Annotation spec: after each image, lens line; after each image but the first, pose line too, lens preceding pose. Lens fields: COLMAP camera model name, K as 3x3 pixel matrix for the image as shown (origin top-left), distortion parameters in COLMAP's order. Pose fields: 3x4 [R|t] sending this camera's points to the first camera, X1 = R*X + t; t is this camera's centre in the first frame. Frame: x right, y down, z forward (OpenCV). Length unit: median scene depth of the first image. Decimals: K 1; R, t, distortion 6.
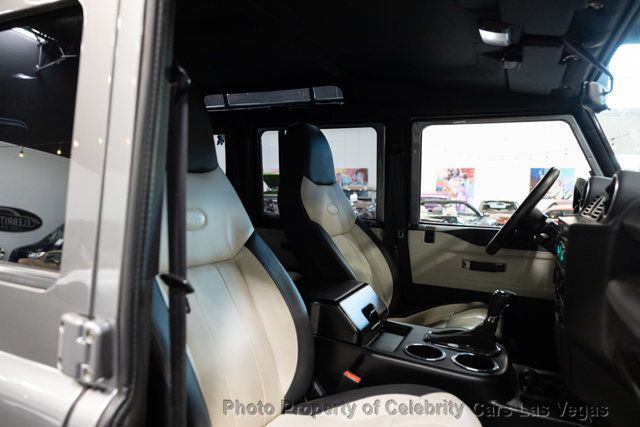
lens RADIAL K [[432.1, 0, 319.8], [0, 432.1, 211.2], [0, 0, 1]] dist [-0.027490, 0.000495]
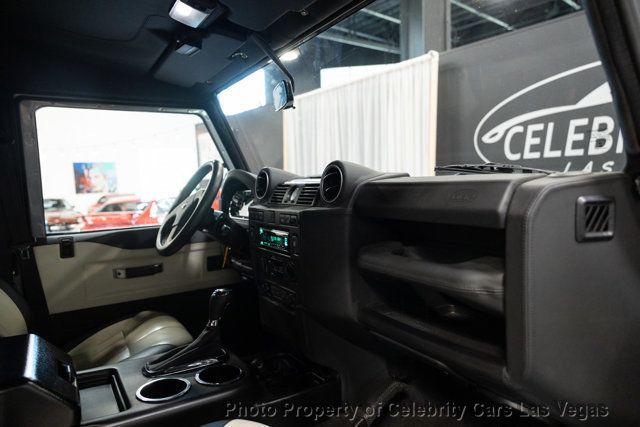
lens RADIAL K [[421.9, 0, 321.2], [0, 421.9, 202.4], [0, 0, 1]] dist [-0.001711, 0.001151]
pose [[0.523038, -0.091886, 0.847342, -0.148571], [0.096908, 0.994136, 0.047986, -0.019035], [-0.846782, 0.057016, 0.528875, 0.204866]]
